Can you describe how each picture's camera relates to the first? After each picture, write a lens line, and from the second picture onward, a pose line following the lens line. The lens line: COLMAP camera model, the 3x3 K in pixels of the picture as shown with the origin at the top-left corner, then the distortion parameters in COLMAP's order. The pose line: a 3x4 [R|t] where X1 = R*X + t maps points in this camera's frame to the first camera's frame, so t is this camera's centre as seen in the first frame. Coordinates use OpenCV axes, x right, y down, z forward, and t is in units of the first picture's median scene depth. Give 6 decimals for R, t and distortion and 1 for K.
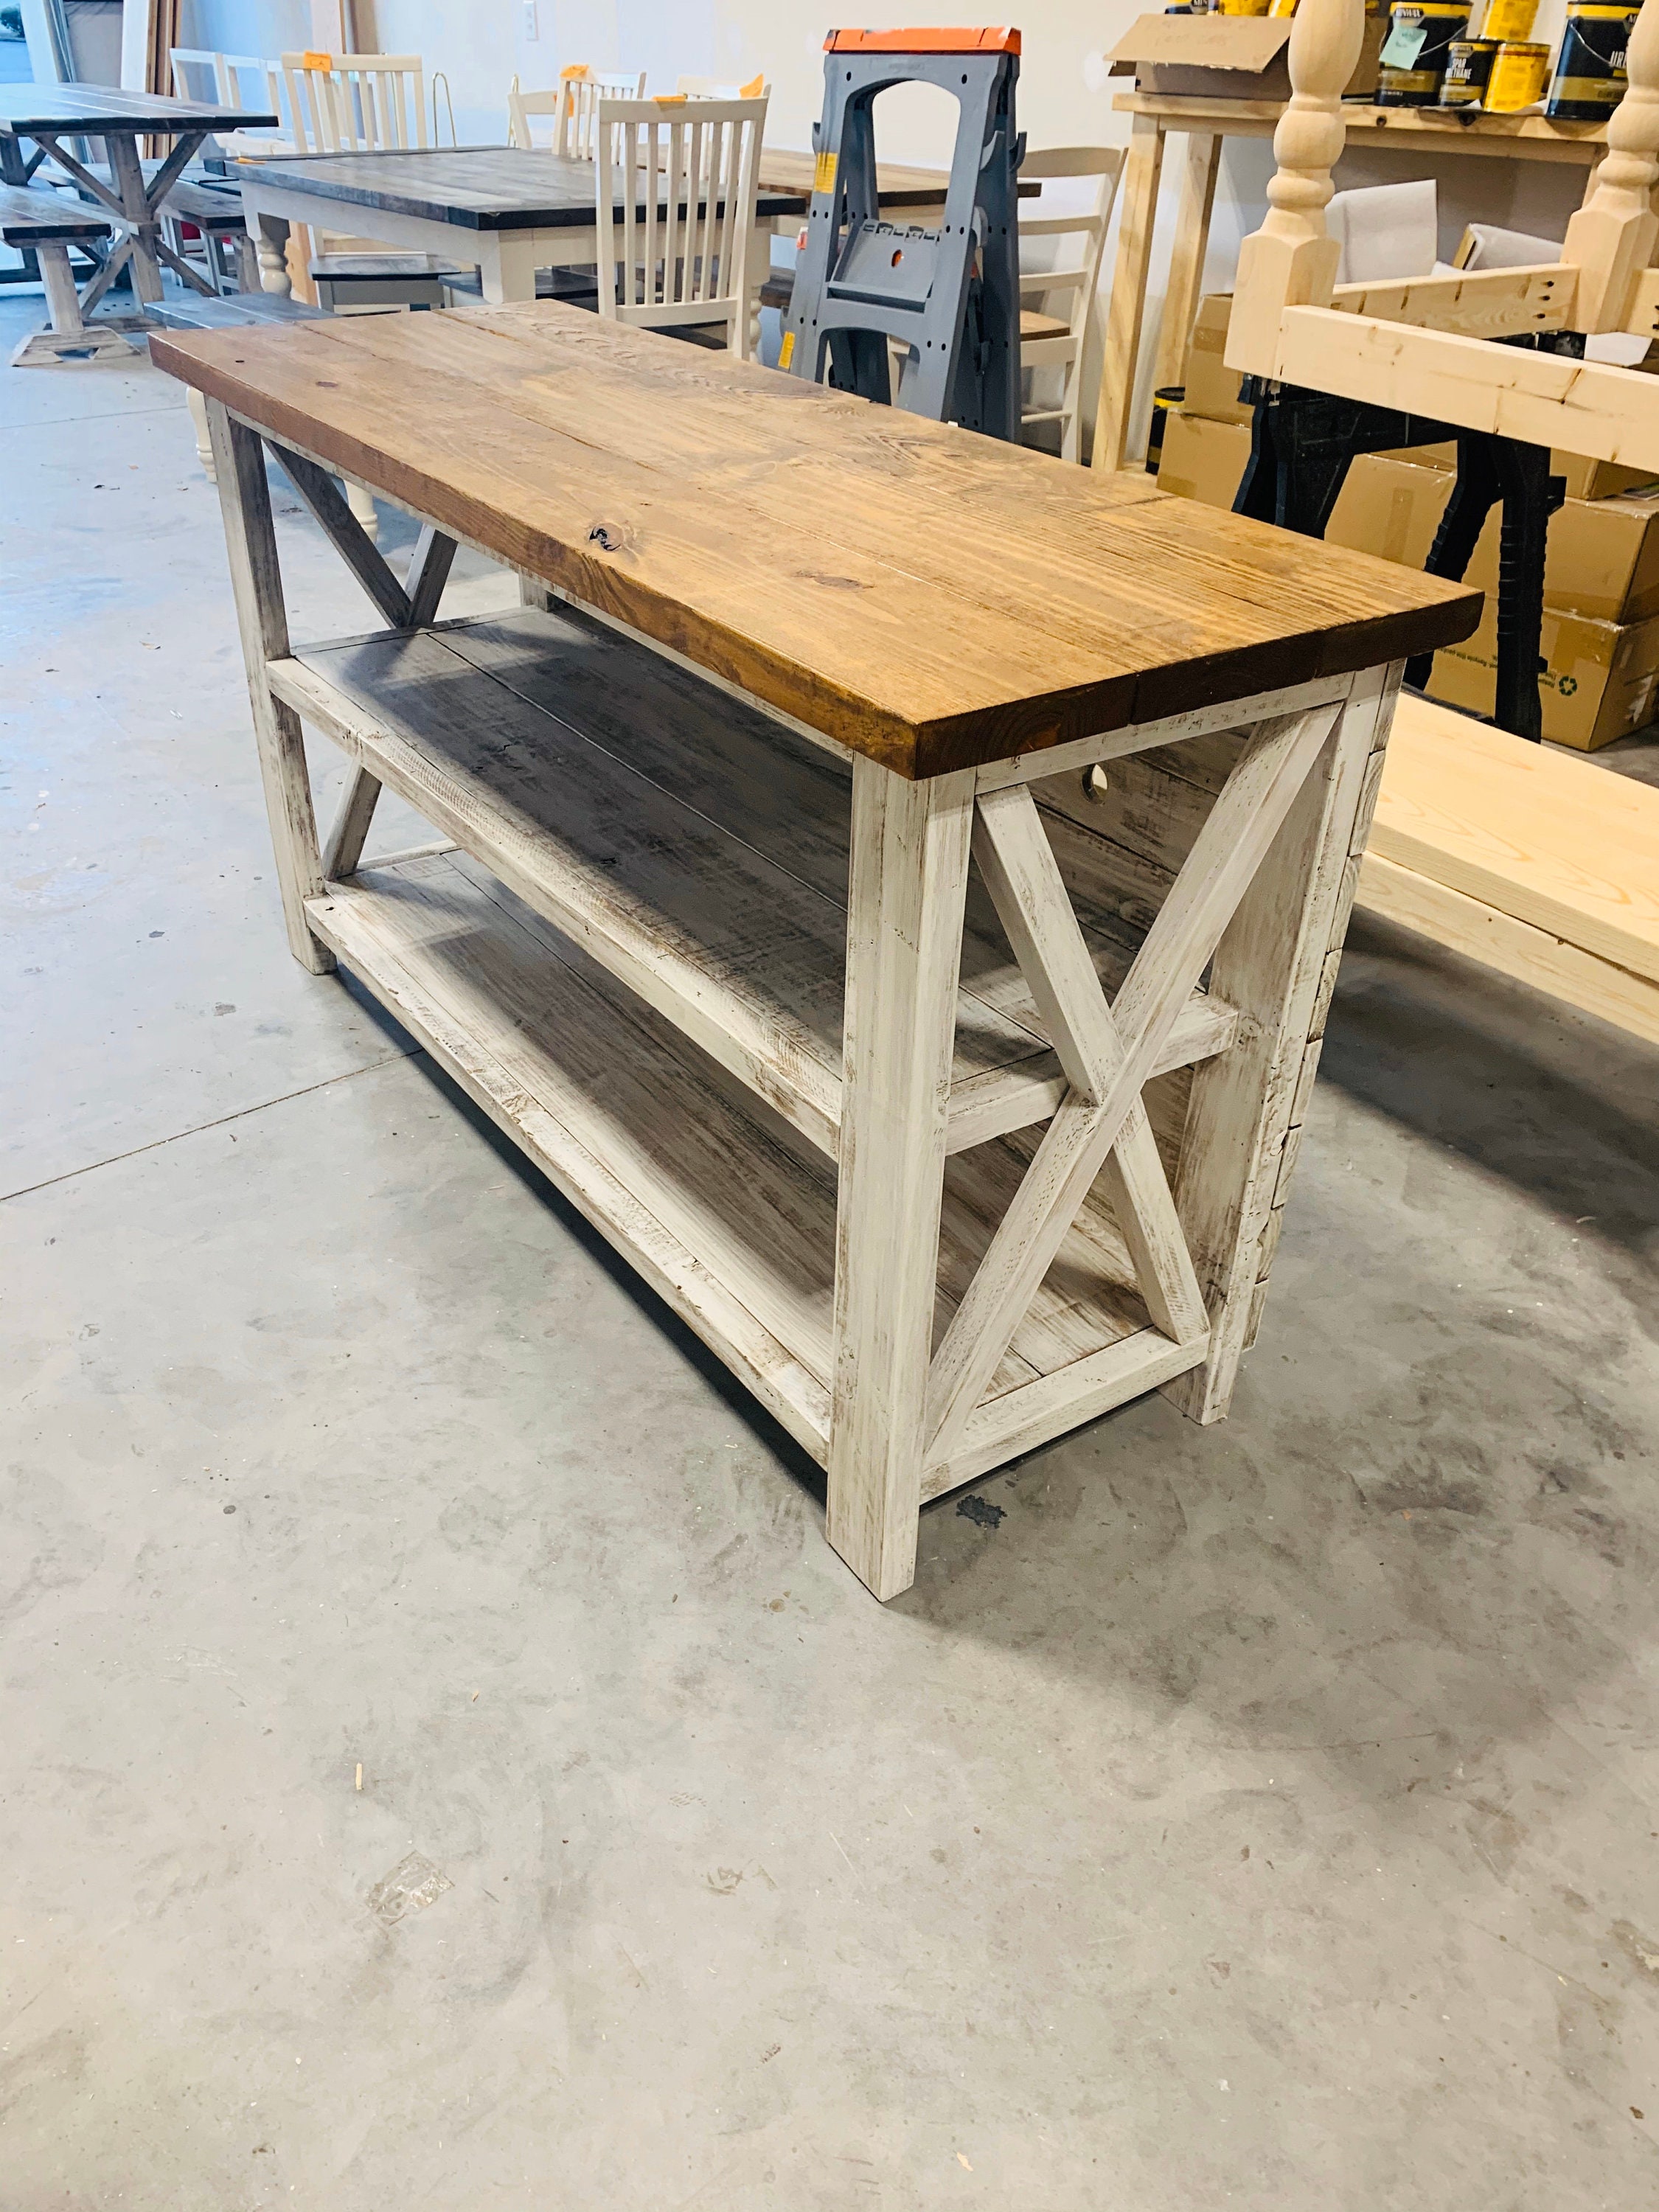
lens RADIAL K [[1694.4, 0, 822.2], [0, 1694.4, 1104.1], [0, 0, 1]] dist [0.028411, -0.018164]
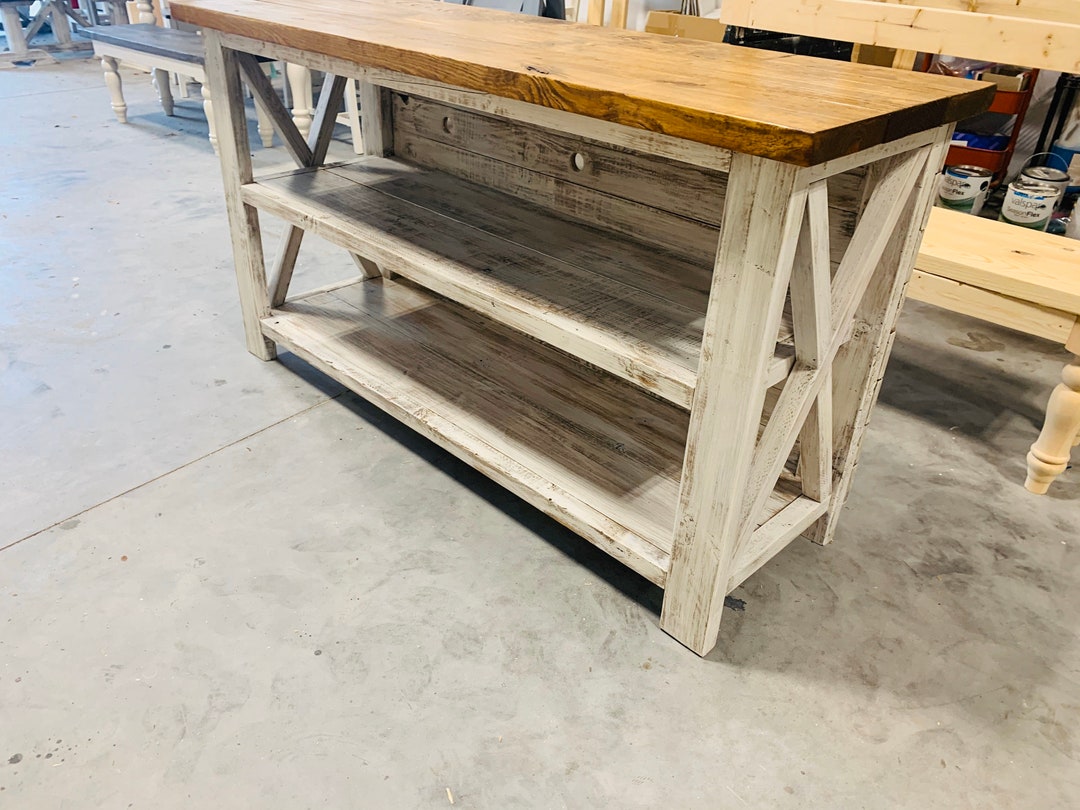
lens RADIAL K [[827.3, 0, 537.1], [0, 827.3, 404.9], [0, 0, 1]] dist [0.028411, -0.018164]
pose [[0.984462, -0.081735, 0.155417, -0.237367], [0.087568, 0.995674, -0.031055, 0.035227], [-0.152206, 0.044182, 0.987361, 0.129844]]
